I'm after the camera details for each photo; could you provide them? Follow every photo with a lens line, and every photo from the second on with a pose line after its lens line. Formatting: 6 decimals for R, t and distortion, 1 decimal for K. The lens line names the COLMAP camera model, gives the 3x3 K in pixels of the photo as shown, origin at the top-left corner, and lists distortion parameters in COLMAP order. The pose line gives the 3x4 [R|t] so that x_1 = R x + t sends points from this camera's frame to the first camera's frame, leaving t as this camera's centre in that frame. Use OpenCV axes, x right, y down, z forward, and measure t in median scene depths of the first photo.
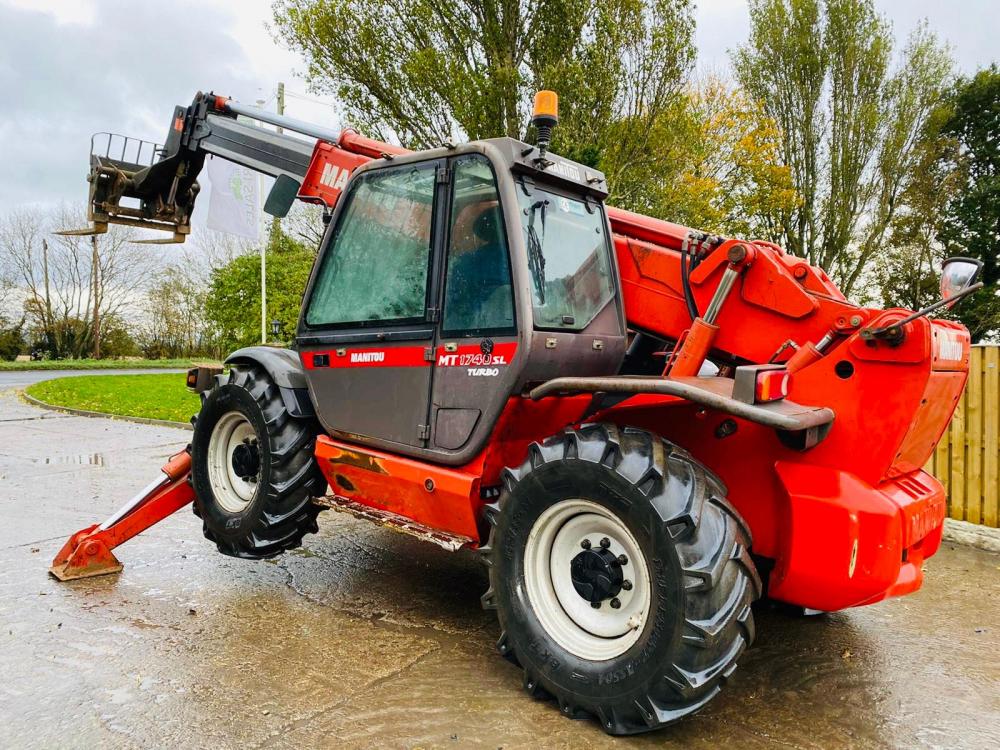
lens RADIAL K [[794.9, 0, 500.6], [0, 794.9, 360.1], [0, 0, 1]] dist [0.034857, -0.001848]
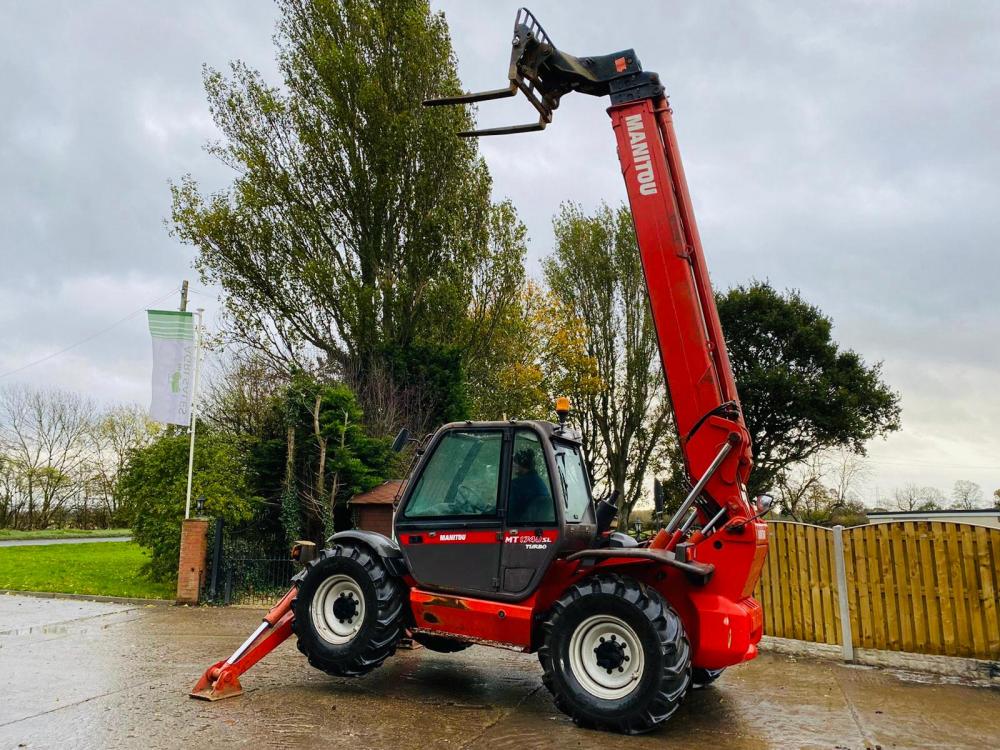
lens RADIAL K [[748.7, 0, 502.5], [0, 748.7, 366.3], [0, 0, 1]] dist [0.022267, -0.032066]
pose [[0.974015, 0.032923, 0.224079, -0.418225], [0.013841, 0.978876, -0.203987, -0.035370], [-0.226061, 0.201787, 0.952984, -0.607187]]
